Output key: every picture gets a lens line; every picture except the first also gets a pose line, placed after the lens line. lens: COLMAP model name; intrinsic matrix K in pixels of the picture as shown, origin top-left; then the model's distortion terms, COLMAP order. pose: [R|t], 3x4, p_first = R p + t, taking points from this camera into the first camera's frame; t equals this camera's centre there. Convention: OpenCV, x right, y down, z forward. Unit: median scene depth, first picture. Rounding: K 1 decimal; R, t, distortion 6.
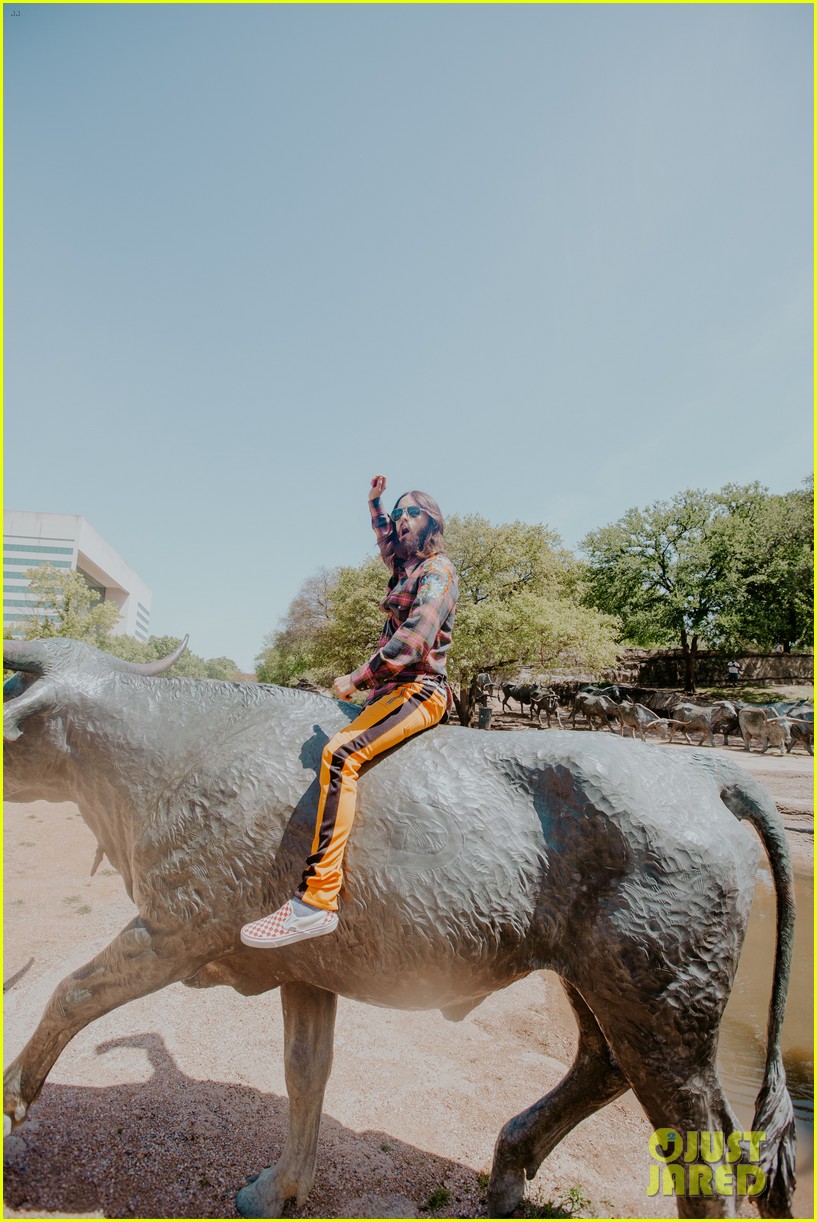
lens RADIAL K [[563.0, 0, 416.6], [0, 563.0, 612.5], [0, 0, 1]] dist [-0.015702, 0.000505]
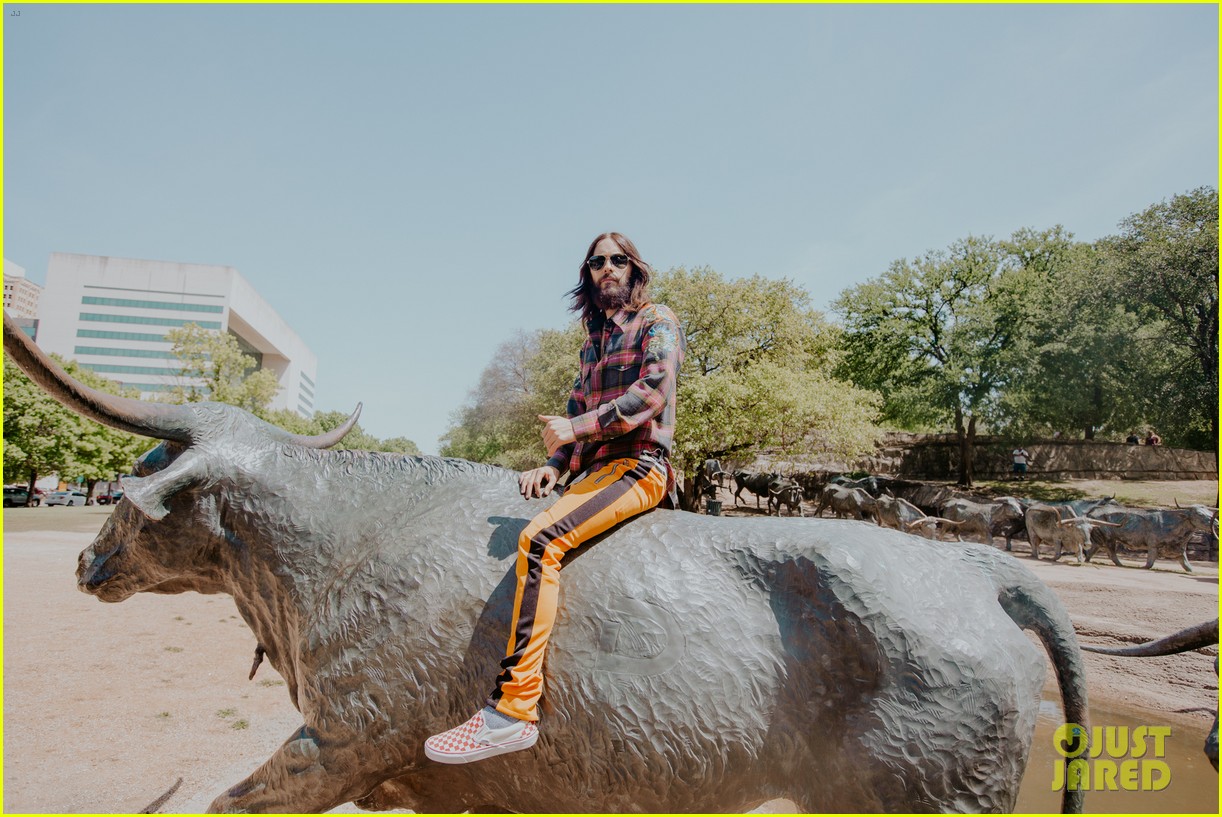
lens RADIAL K [[676.4, 0, 610.3], [0, 676.4, 411.8], [0, 0, 1]] dist [-0.001026, 0.005936]
pose [[0.999432, 0.010245, -0.032119, -0.000076], [-0.009027, 0.999243, 0.037835, 0.005252], [0.032482, -0.037524, 0.998768, -0.001572]]
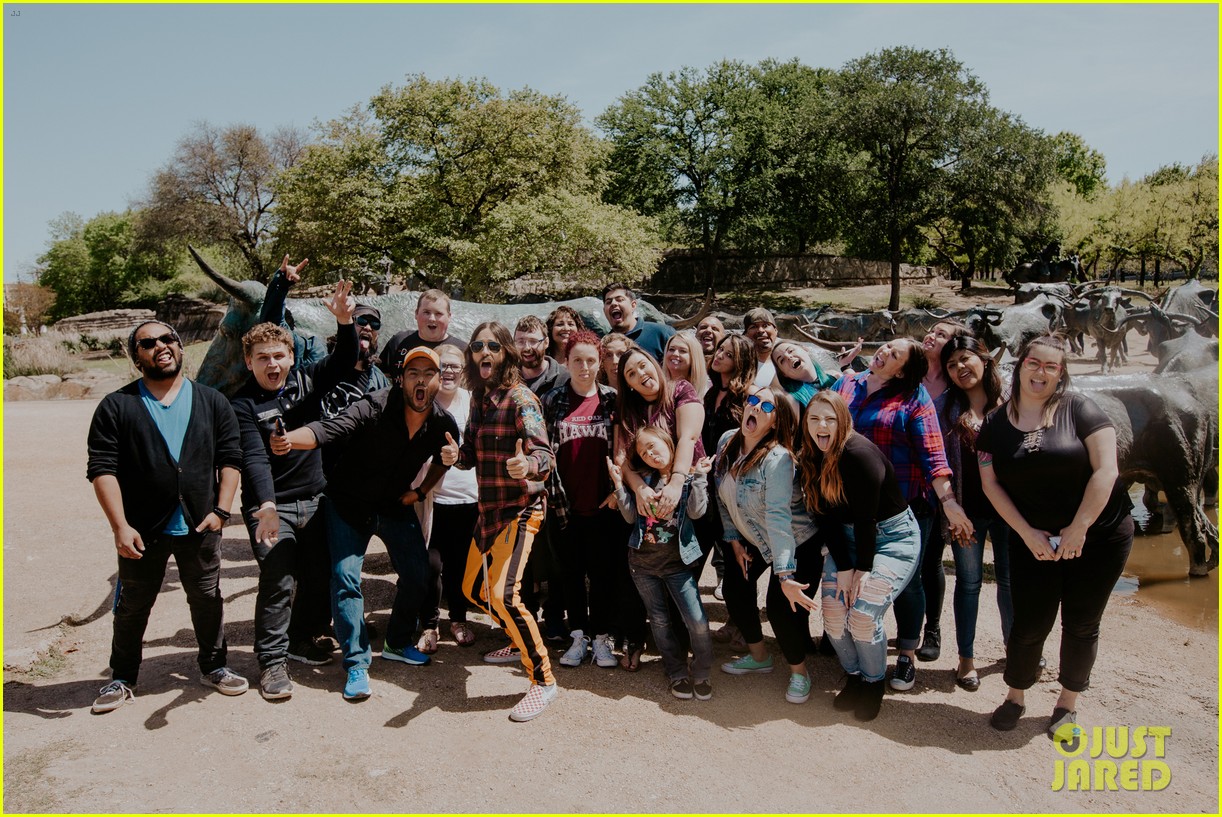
lens RADIAL K [[765.8, 0, 608.2], [0, 765.8, 409.9], [0, 0, 1]] dist [-0.030175, 0.001945]
pose [[0.935281, -0.082425, 0.344174, -0.556427], [-0.017518, 0.960526, 0.277638, -0.127787], [-0.353473, -0.265699, 0.896918, -0.517300]]
